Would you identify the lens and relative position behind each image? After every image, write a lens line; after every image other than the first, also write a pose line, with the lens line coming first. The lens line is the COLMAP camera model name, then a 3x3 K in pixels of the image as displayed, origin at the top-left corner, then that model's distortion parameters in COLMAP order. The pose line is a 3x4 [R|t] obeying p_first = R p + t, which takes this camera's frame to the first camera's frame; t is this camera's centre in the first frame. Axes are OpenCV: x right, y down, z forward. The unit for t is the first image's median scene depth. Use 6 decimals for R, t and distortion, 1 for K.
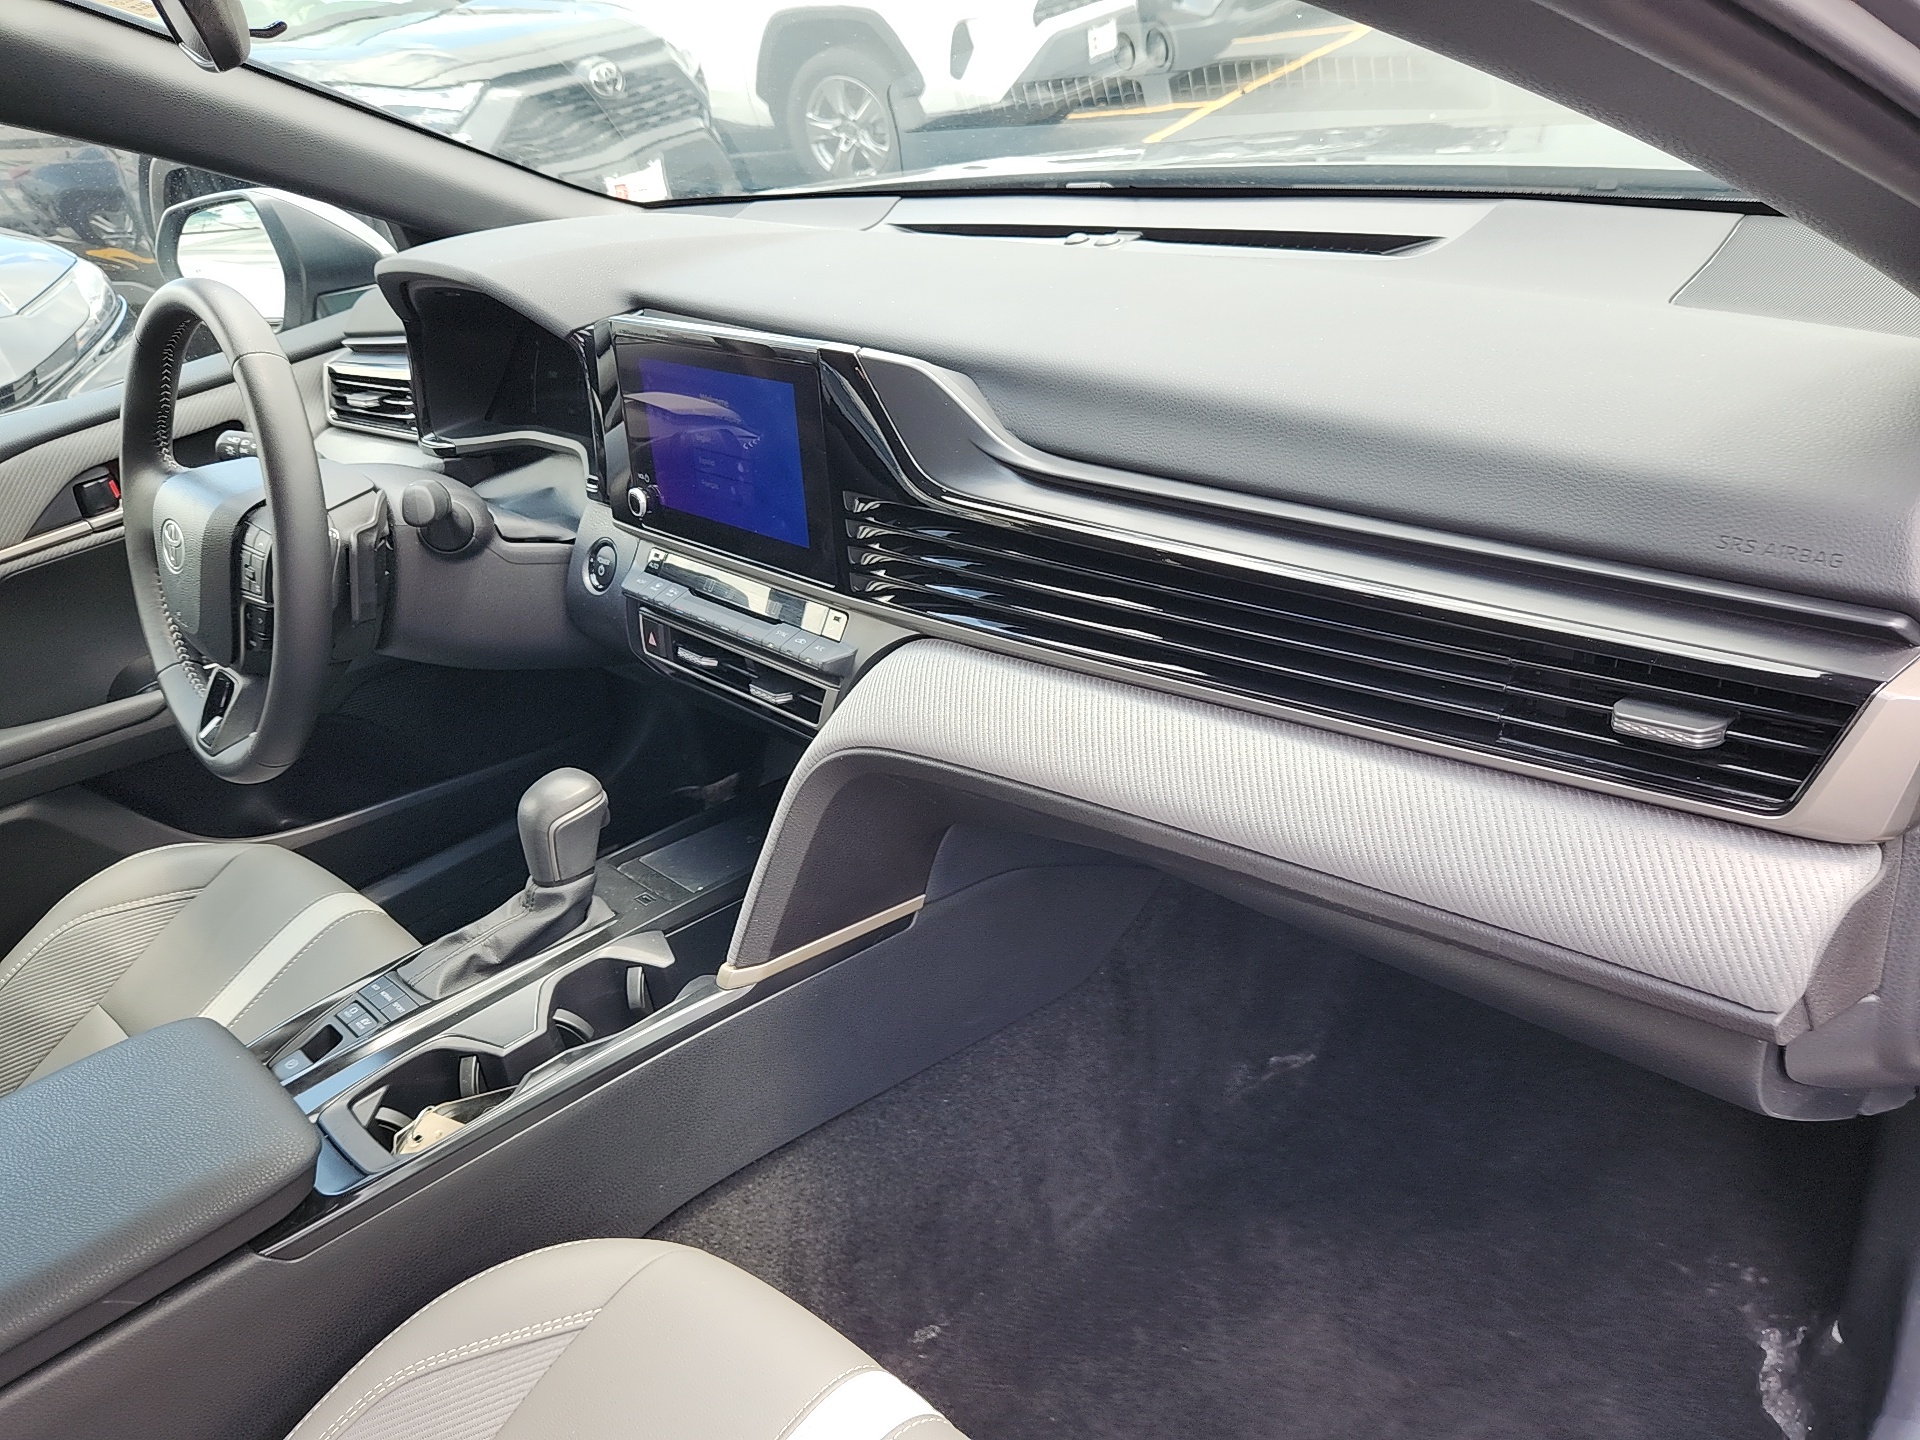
lens RADIAL K [[1446.0, 0, 960.9], [0, 1446.0, 682.3], [0, 0, 1]] dist [0.061283, -0.075528]
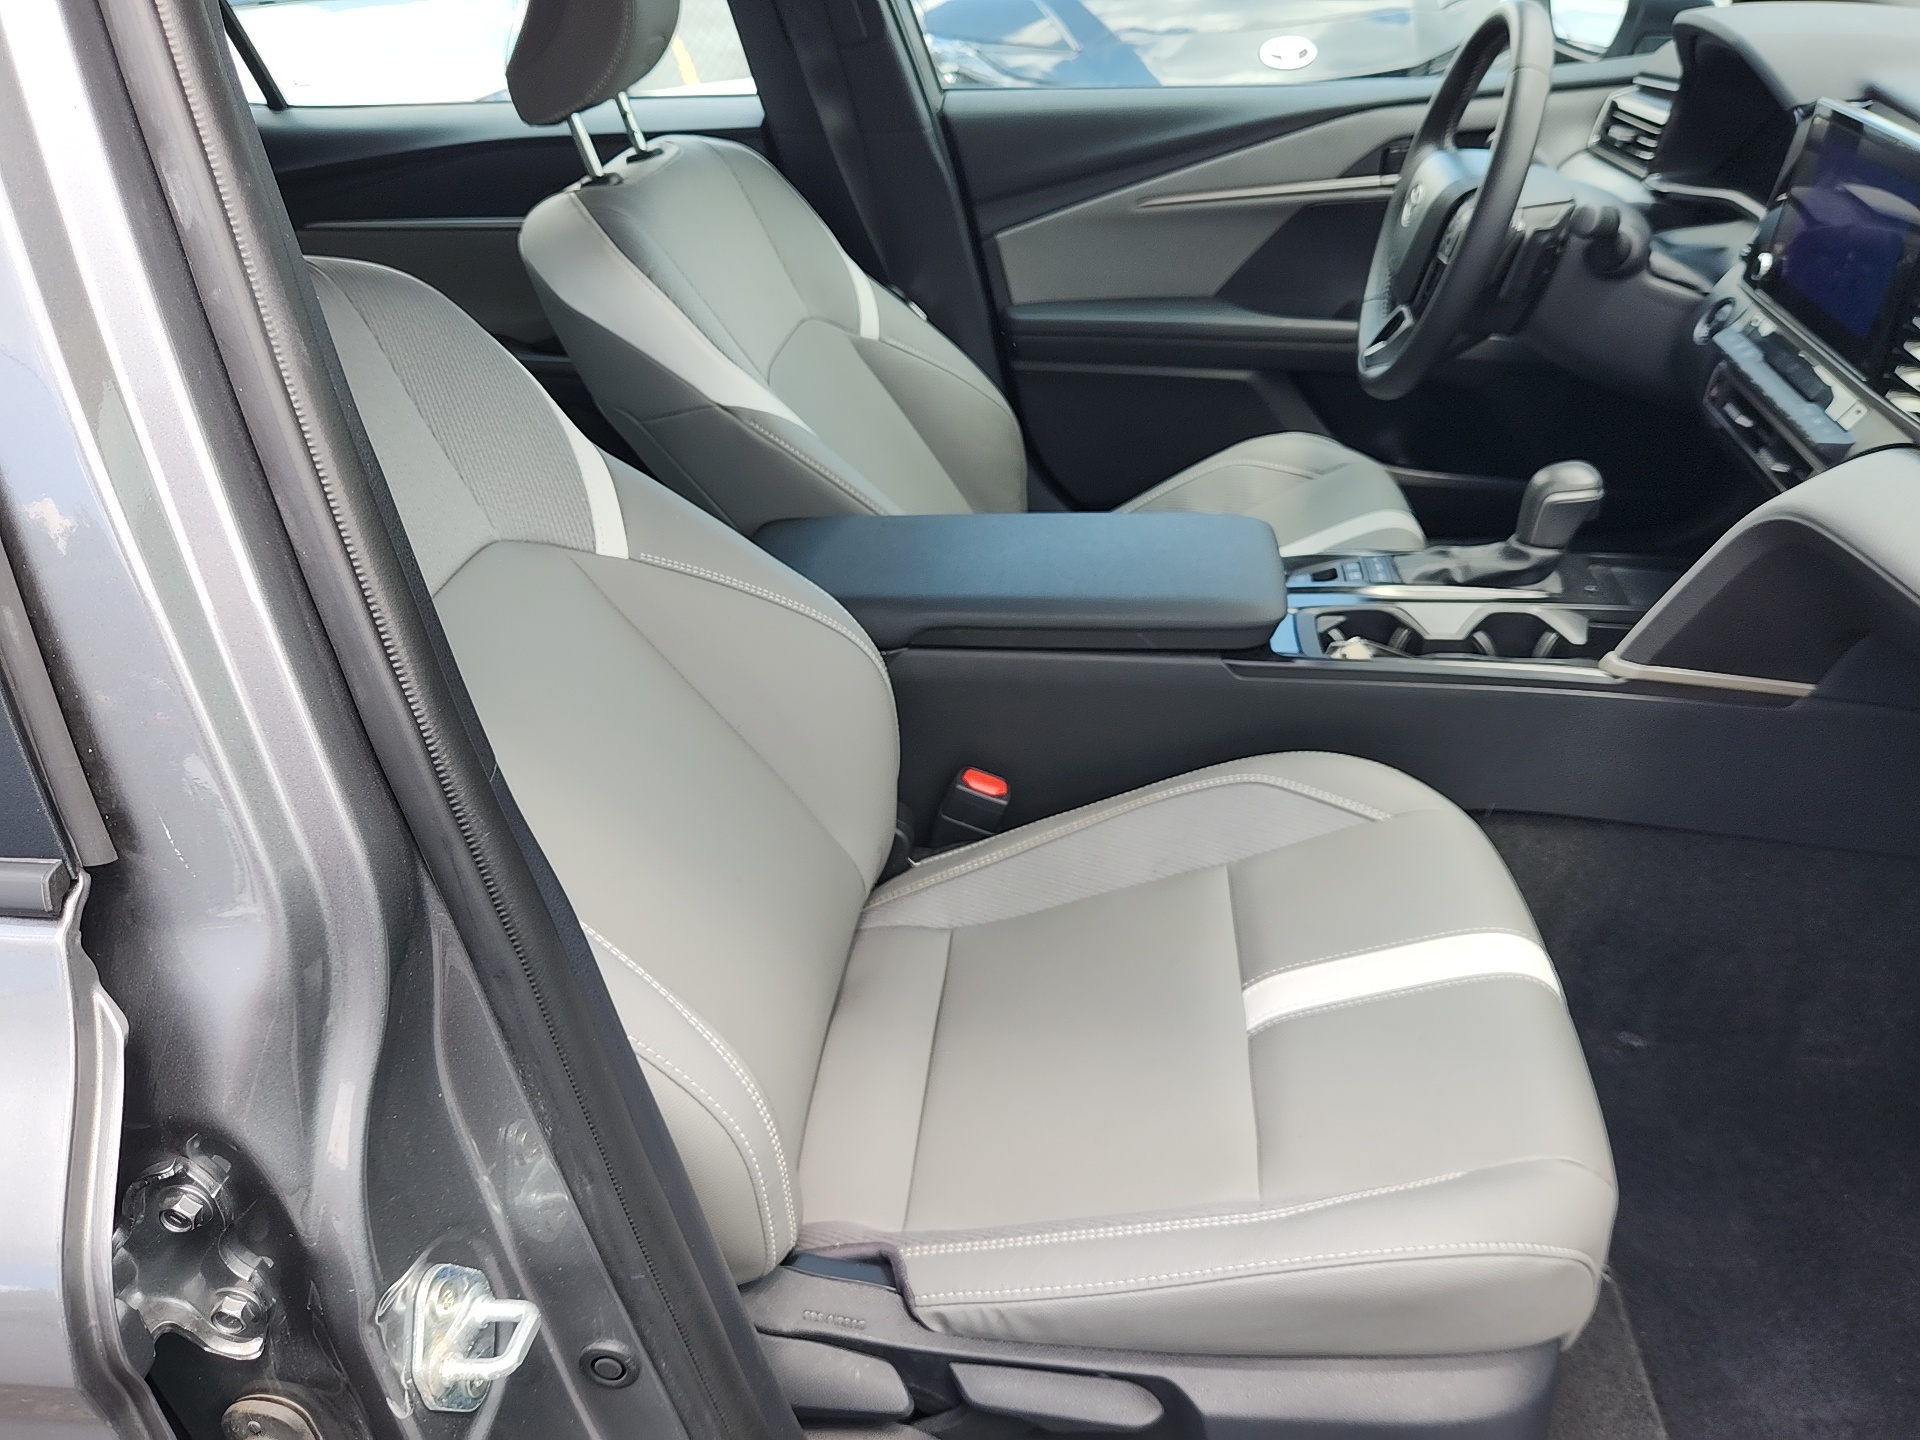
lens RADIAL K [[1446.0, 0, 960.9], [0, 1446.0, 682.3], [0, 0, 1]] dist [0.061283, -0.075528]
pose [[0.630677, 0.470491, -0.617158, 0.232390], [-0.370688, 0.881310, 0.293059, 0.055692], [0.681790, 0.043947, 0.730227, -0.230330]]
